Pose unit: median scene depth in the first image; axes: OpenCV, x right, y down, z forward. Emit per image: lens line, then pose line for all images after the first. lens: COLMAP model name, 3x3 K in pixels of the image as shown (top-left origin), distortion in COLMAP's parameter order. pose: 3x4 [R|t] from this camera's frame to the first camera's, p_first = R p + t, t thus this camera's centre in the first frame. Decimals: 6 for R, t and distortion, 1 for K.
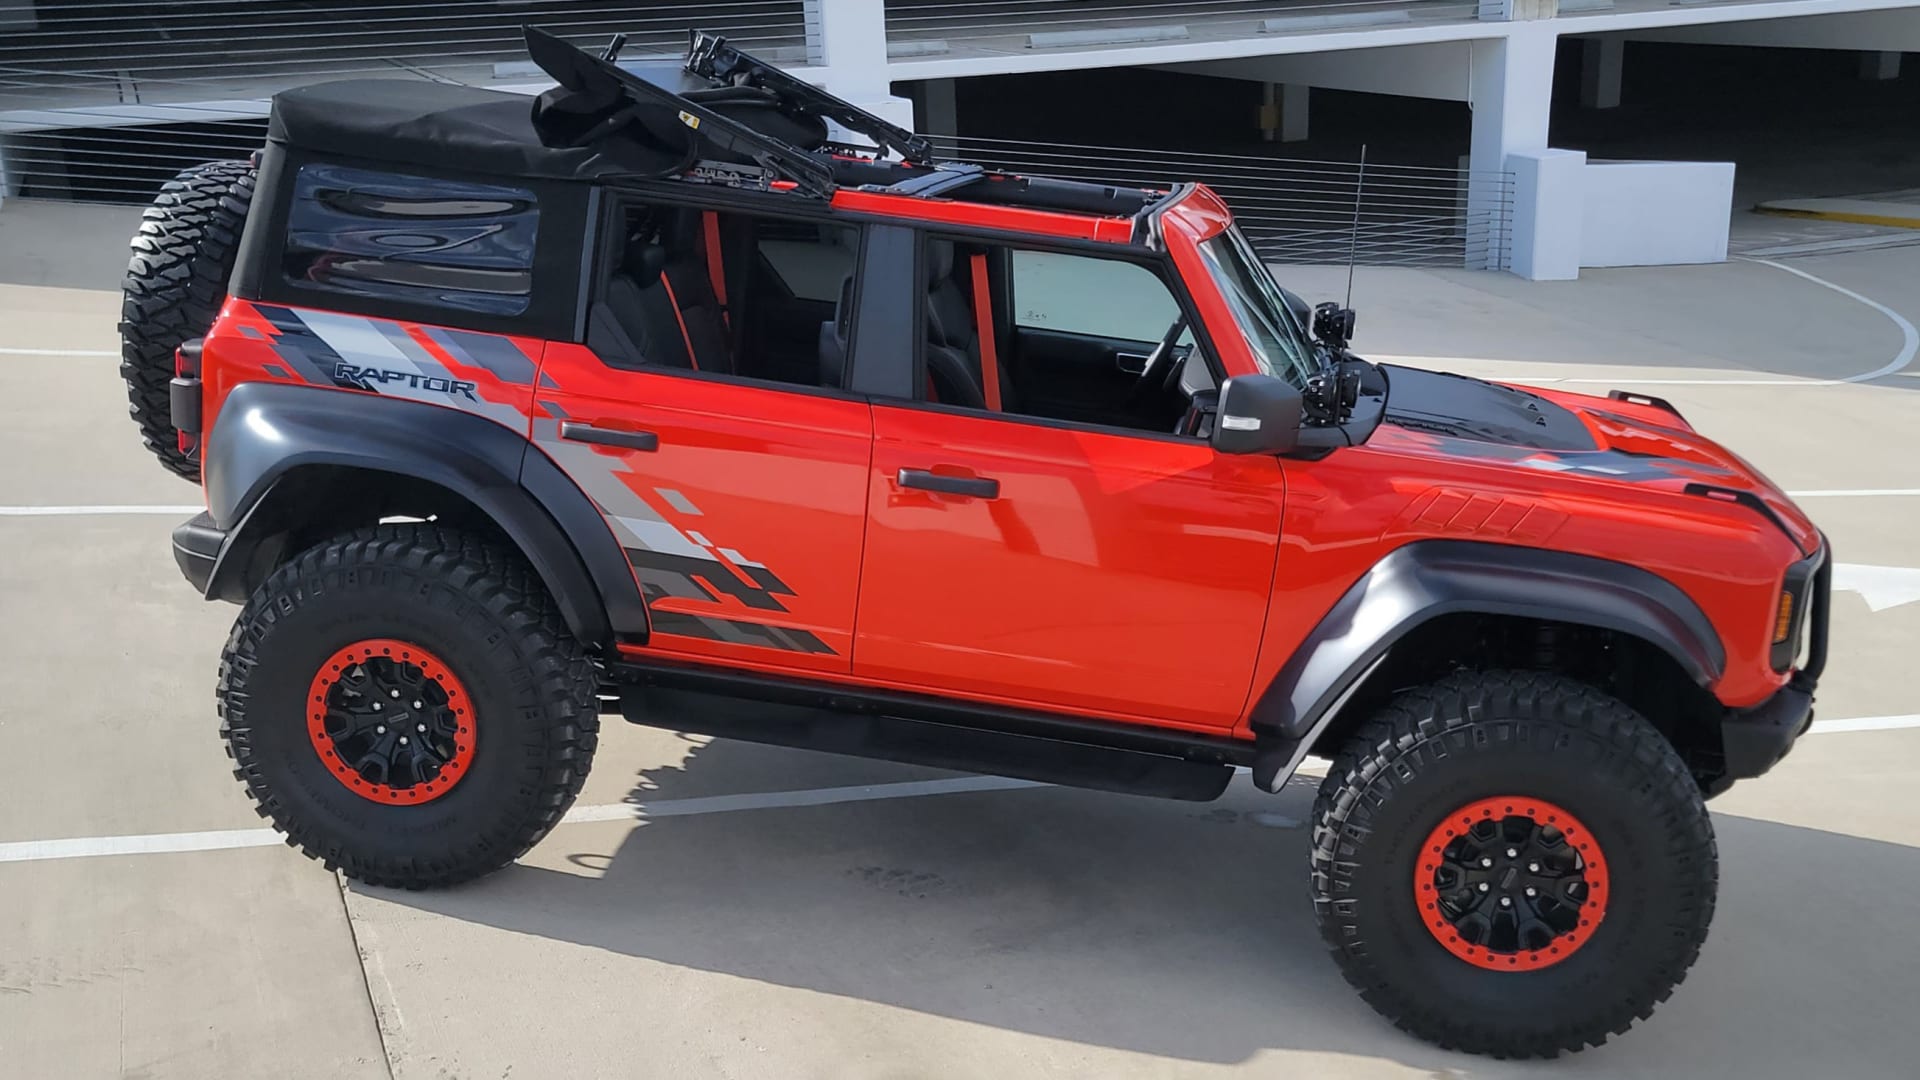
lens RADIAL K [[1945.6, 0, 958.6], [0, 1945.6, 613.8], [0, 0, 1]] dist [0.082489, -0.149244]
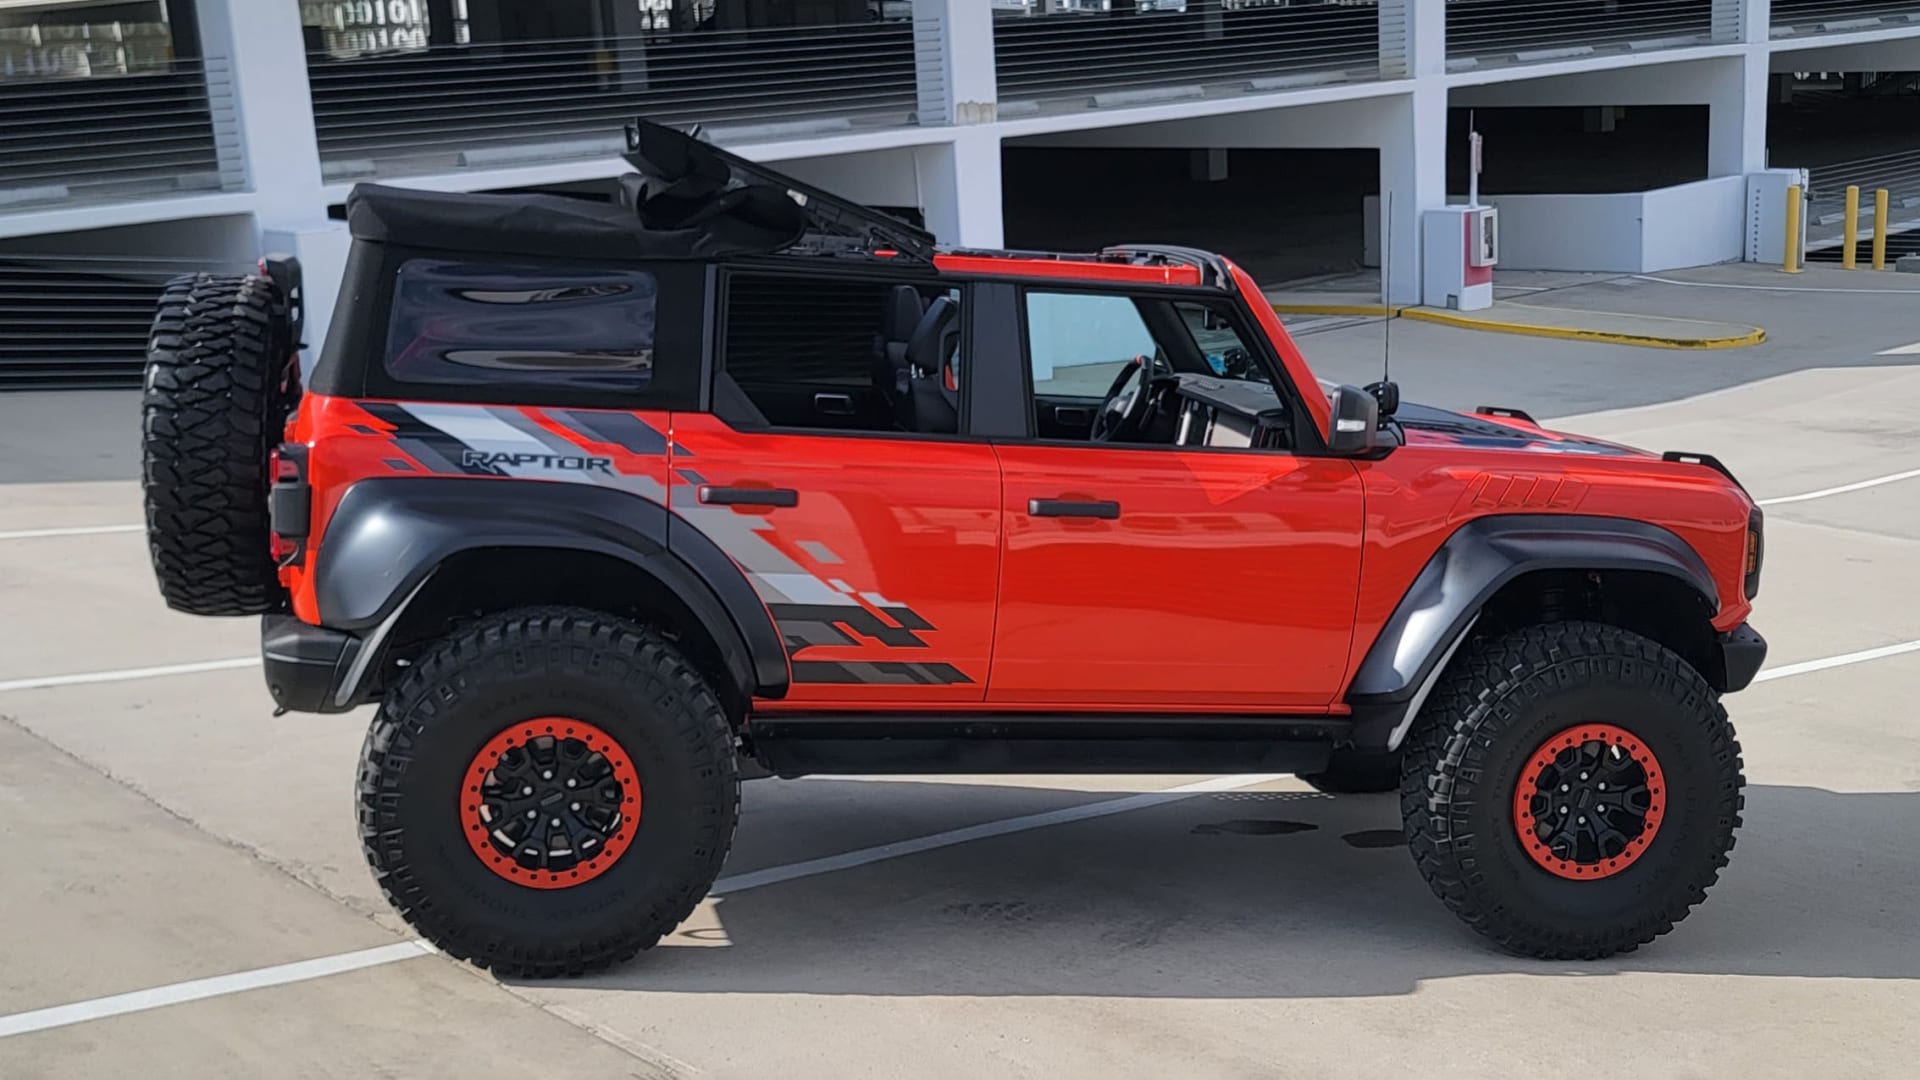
lens RADIAL K [[2229.4, 0, 960.0], [0, 2229.4, 540.0], [0, 0, 1]] dist [0.025857, 0.017199]
pose [[0.943664, -0.090752, 0.318218, -0.450486], [0.127333, 0.987197, -0.096065, 0.059985], [-0.305425, 0.131173, 0.943138, -0.151341]]
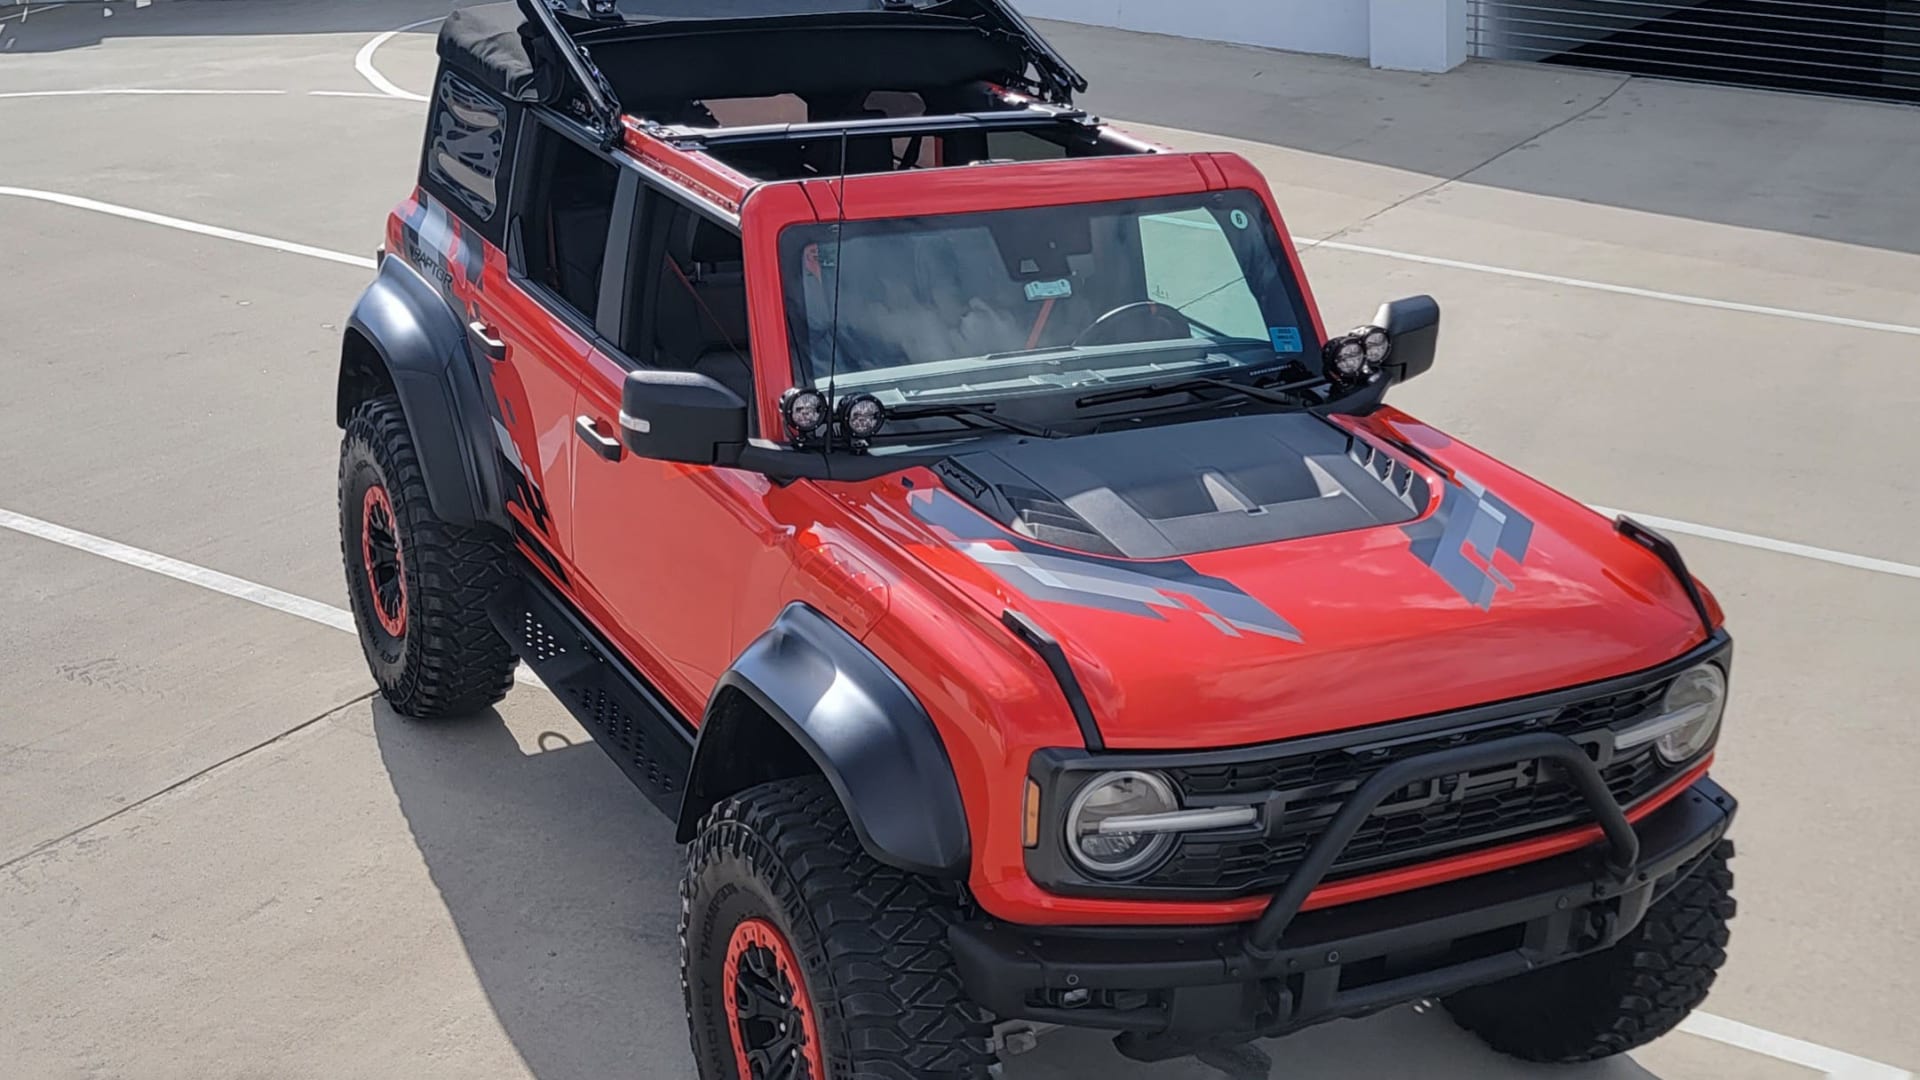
lens RADIAL K [[2350.6, 0, 960.0], [0, 2350.6, 540.0], [0, 0, 1]] dist [0.014047, 0.023410]
pose [[0.618382, 0.212821, -0.756512, 0.969863], [-0.210754, 0.972282, 0.101248, -0.168488], [0.757090, 0.096828, 0.646095, 0.372273]]
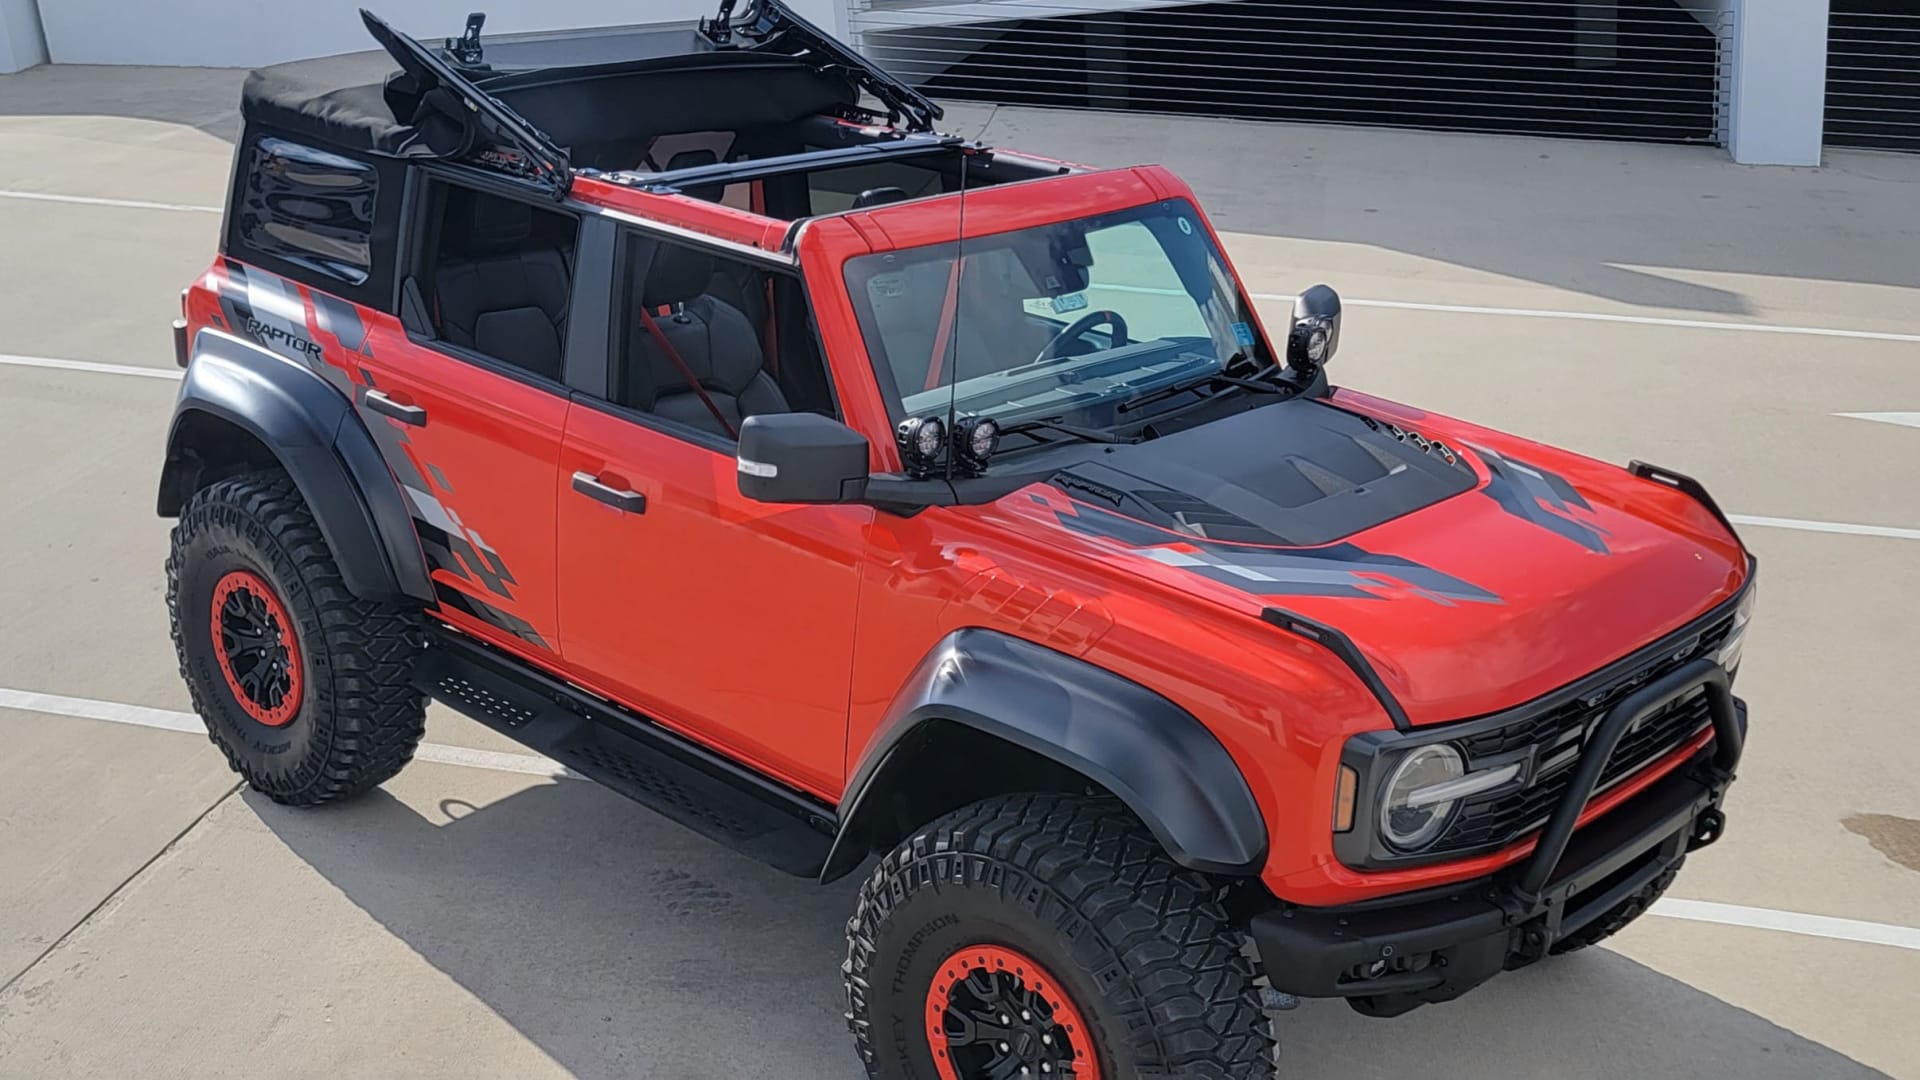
lens RADIAL K [[2096.6, 0, 904.7], [0, 2096.6, 589.0], [0, 0, 1]] dist [0.032802, 0.004791]
pose [[0.833939, 0.141783, -0.533332, 0.648066], [-0.122794, 0.989879, 0.071147, -0.107535], [0.538021, 0.006157, 0.842909, 0.206079]]
